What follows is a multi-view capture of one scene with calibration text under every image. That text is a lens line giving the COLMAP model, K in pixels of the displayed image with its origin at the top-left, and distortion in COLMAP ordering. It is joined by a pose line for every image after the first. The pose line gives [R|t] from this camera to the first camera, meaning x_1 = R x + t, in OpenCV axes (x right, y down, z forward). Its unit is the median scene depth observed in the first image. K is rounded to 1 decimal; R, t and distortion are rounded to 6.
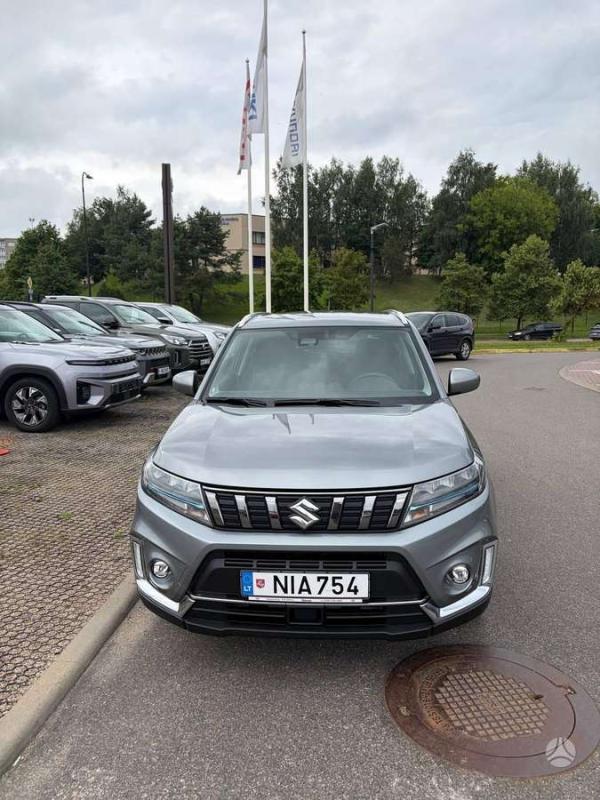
lens RADIAL K [[602.3, 0, 300.0], [0, 602.3, 400.0], [0, 0, 1]] dist [-0.005169, -0.000935]
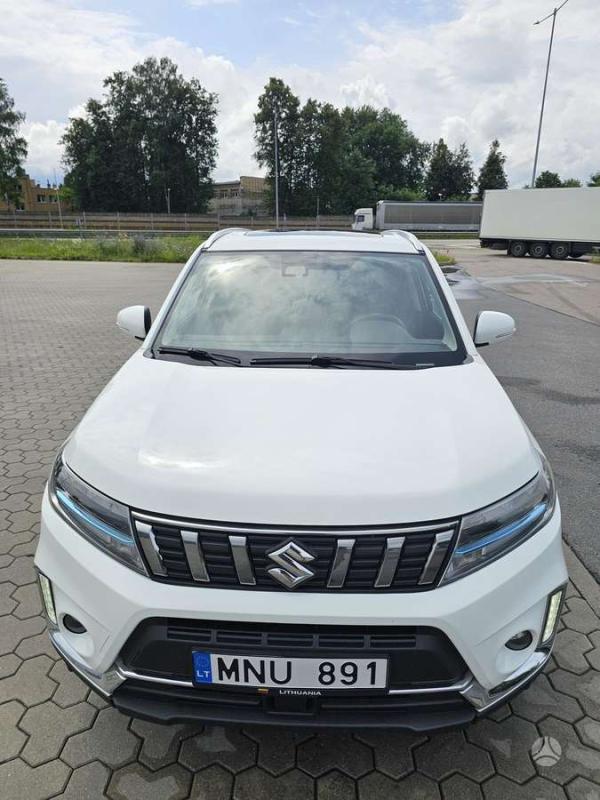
lens RADIAL K [[551.7, 0, 303.2], [0, 551.7, 416.3], [0, 0, 1]] dist [-0.005040, -0.000408]
pose [[0.998880, 0.012766, 0.045570, -0.009063], [-0.020906, 0.982911, 0.182891, -0.071008], [-0.042457, -0.183639, 0.982076, 0.448730]]
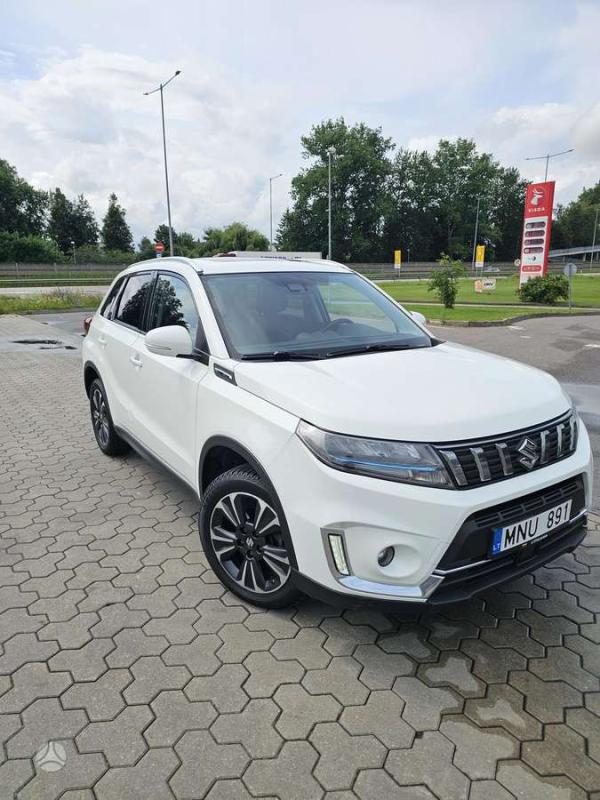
lens RADIAL K [[544.9, 0, 298.0], [0, 544.9, 413.0], [0, 0, 1]] dist [0.004862, 0.000633]
pose [[0.779846, -0.136759, 0.610849, -0.804313], [0.080390, 0.989642, 0.118934, -0.011524], [-0.620787, -0.043644, 0.782763, 0.532688]]
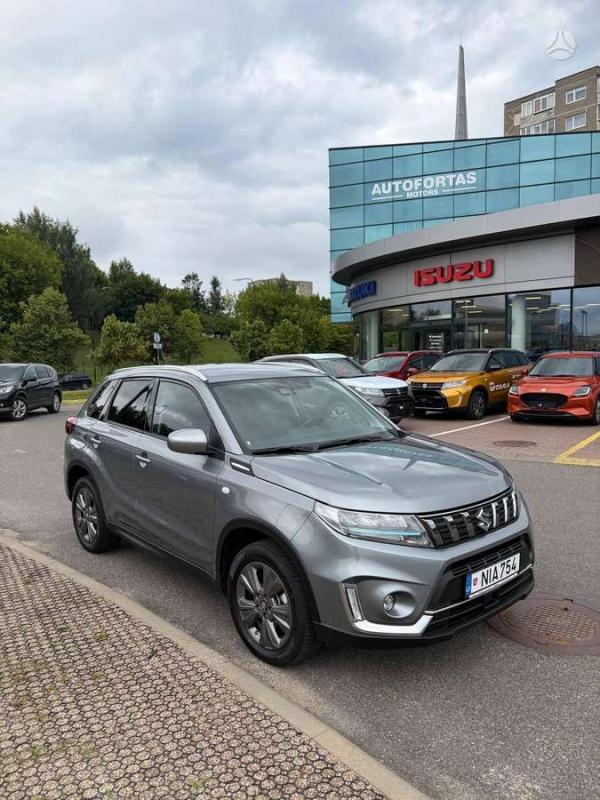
lens RADIAL K [[602.3, 0, 300.0], [0, 602.3, 400.0], [0, 0, 1]] dist [-0.005169, -0.000935]
pose [[0.692823, -0.045029, 0.719701, -1.179530], [0.104609, 0.993767, -0.038527, -0.059522], [-0.713480, 0.101979, 0.693215, 0.348167]]
